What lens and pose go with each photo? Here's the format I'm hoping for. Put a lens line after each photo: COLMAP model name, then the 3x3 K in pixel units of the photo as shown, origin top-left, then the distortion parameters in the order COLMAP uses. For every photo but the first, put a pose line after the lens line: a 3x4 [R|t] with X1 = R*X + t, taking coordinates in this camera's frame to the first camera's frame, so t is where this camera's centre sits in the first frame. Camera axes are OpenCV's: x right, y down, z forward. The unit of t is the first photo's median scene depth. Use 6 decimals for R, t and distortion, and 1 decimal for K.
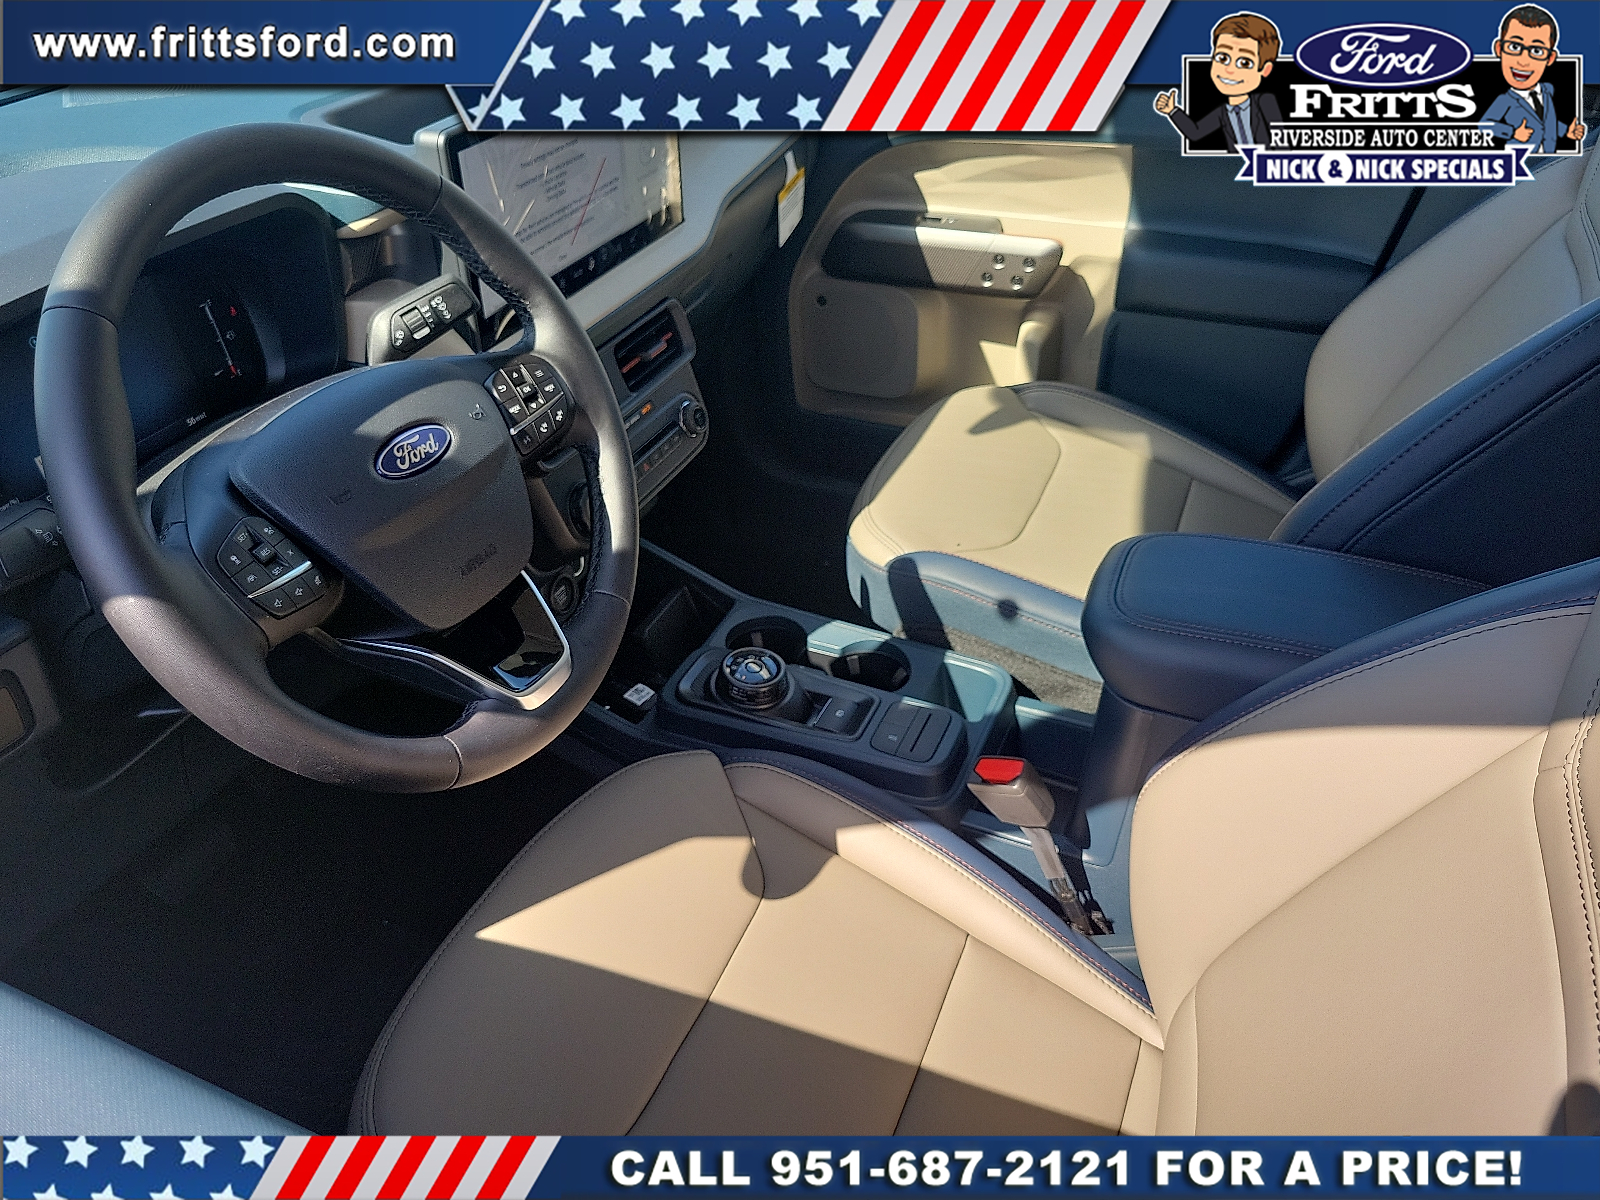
lens RADIAL K [[1219.0, 0, 799.6], [0, 1219.0, 609.7], [0, 0, 1]] dist [-0.004535, -0.001608]
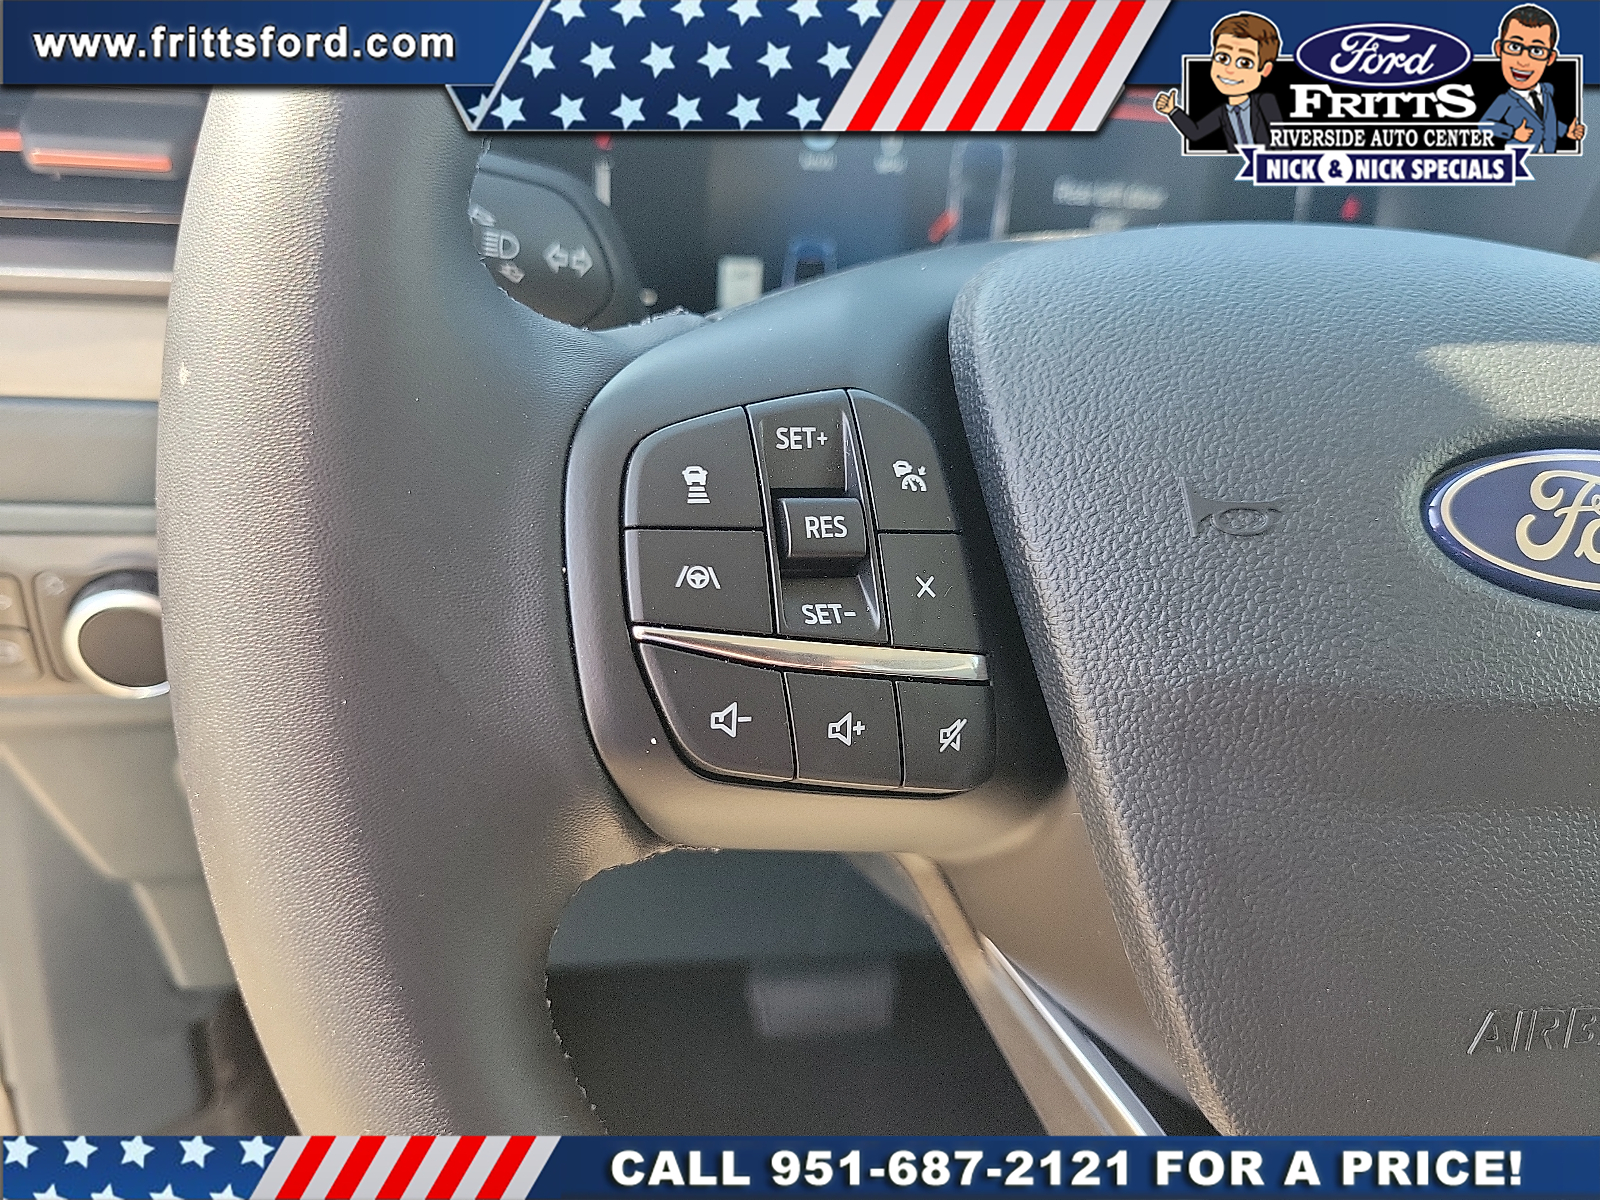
lens RADIAL K [[1219.0, 0, 797.4], [0, 1219.0, 599.9], [0, 0, 1]] dist [-0.004535, -0.001608]
pose [[0.572236, 0.460512, -0.678583, -0.163414], [-0.556403, 0.825884, 0.091273, -0.033292], [0.602464, 0.325336, 0.728831, 0.503030]]
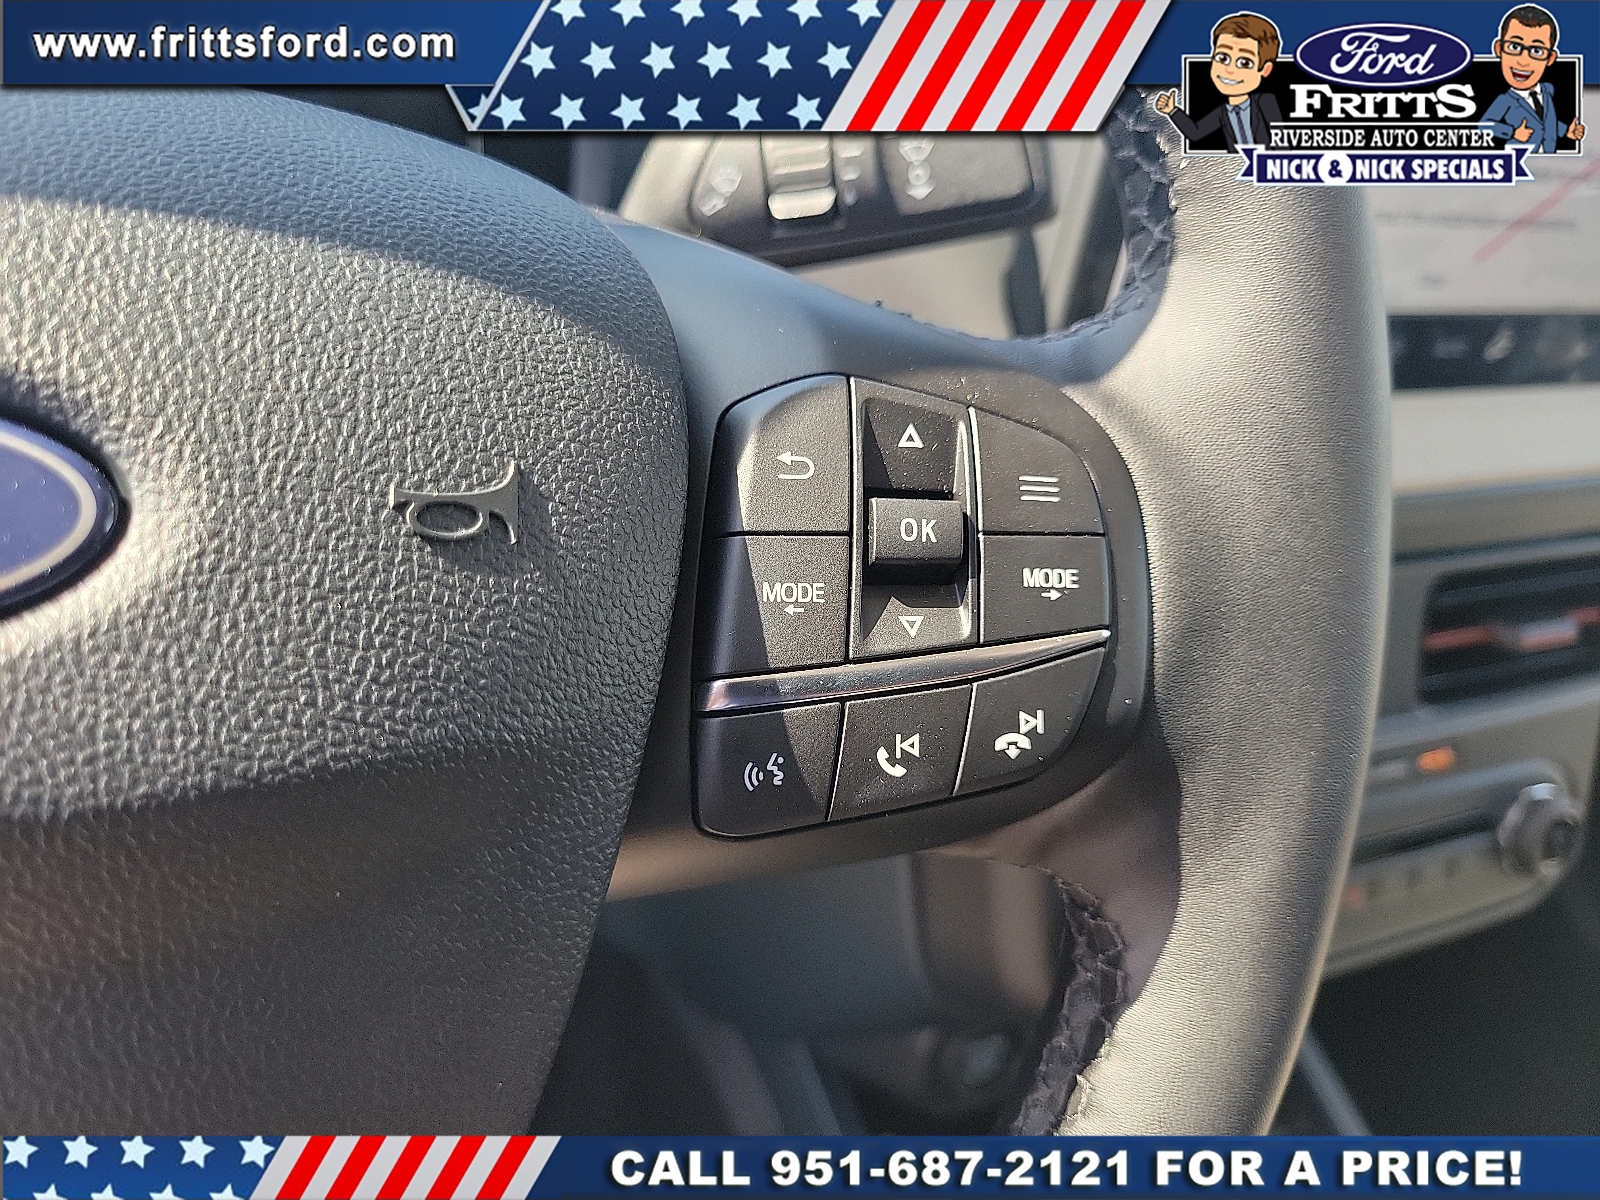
lens RADIAL K [[1219.0, 0, 797.3], [0, 1219.0, 595.0], [0, 0, 1]] dist [-0.004535, -0.001608]
pose [[0.728323, 0.443326, -0.522501, -0.108798], [-0.508492, 0.860797, 0.021563, -0.131882], [0.459327, 0.249983, 0.852366, 0.662253]]
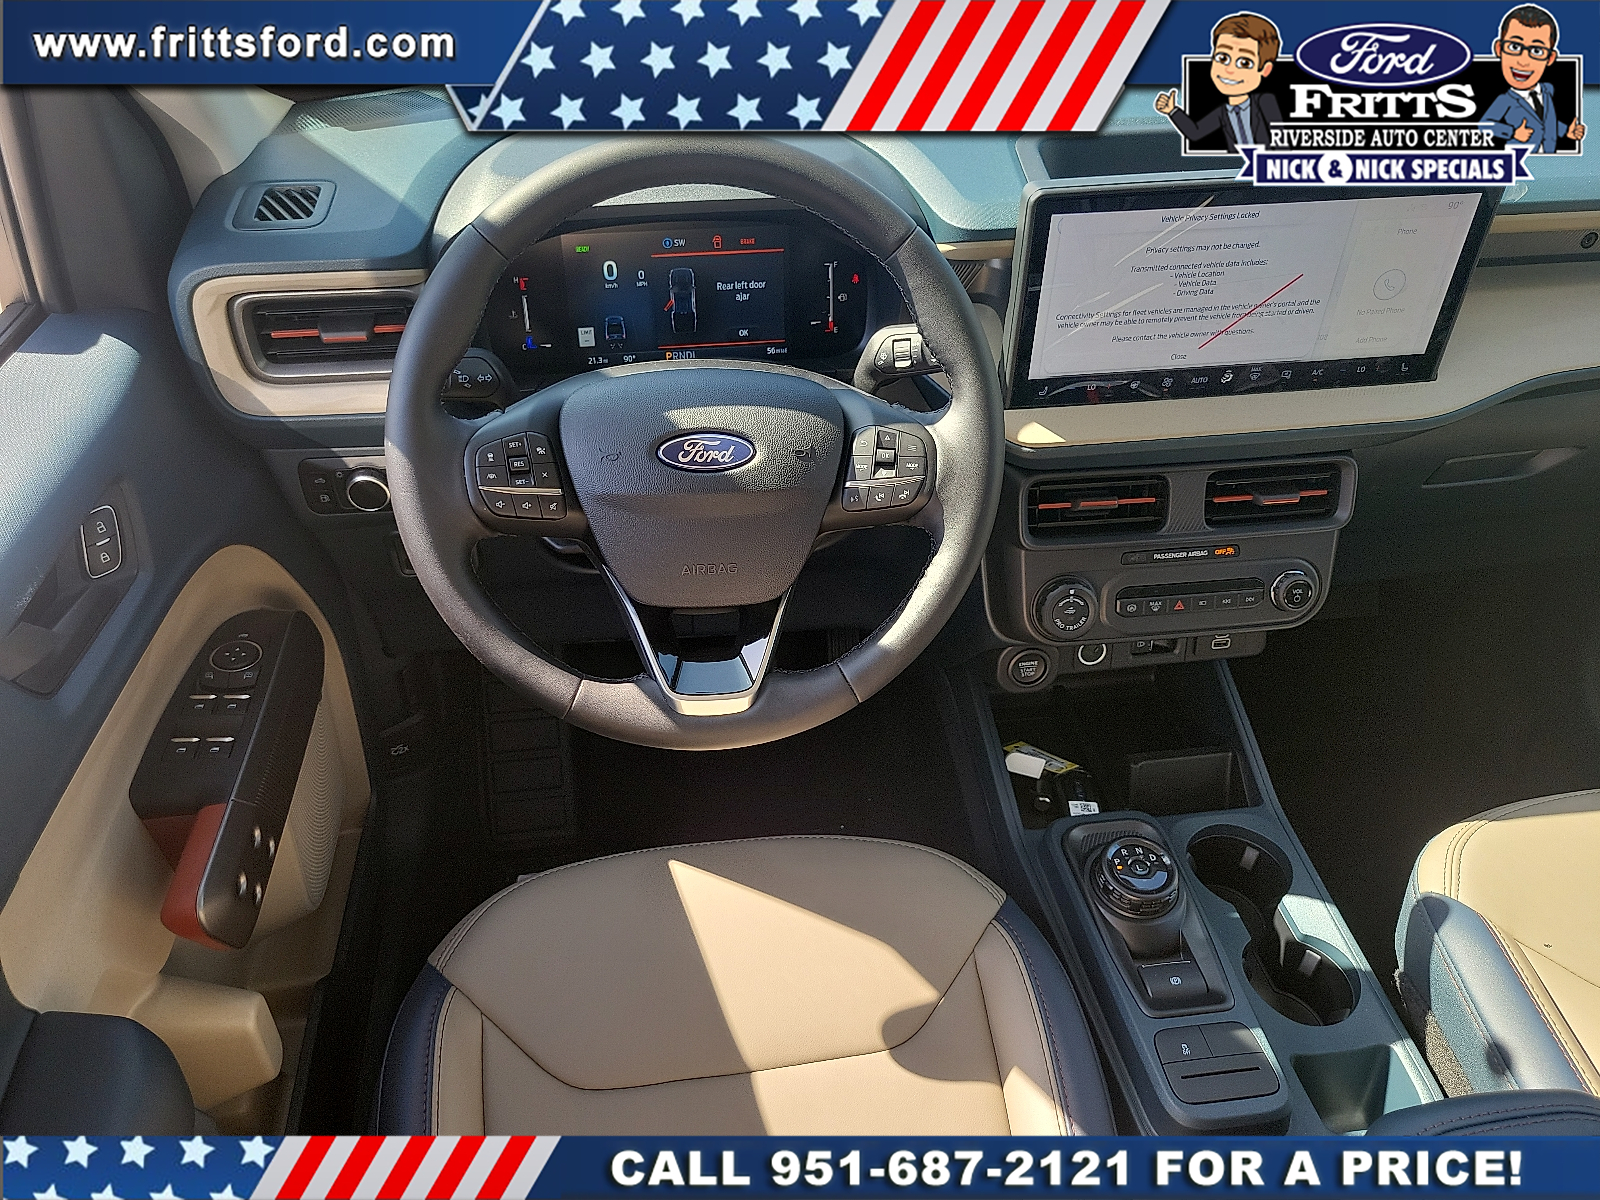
lens RADIAL K [[1219.0, 0, 793.1], [0, 1219.0, 586.1], [0, 0, 1]] dist [-0.004535, -0.001608]
pose [[0.519218, 0.523435, -0.675595, 0.358418], [-0.505164, 0.825591, 0.251413, -0.238903], [0.689364, 0.210748, 0.693082, 0.230069]]
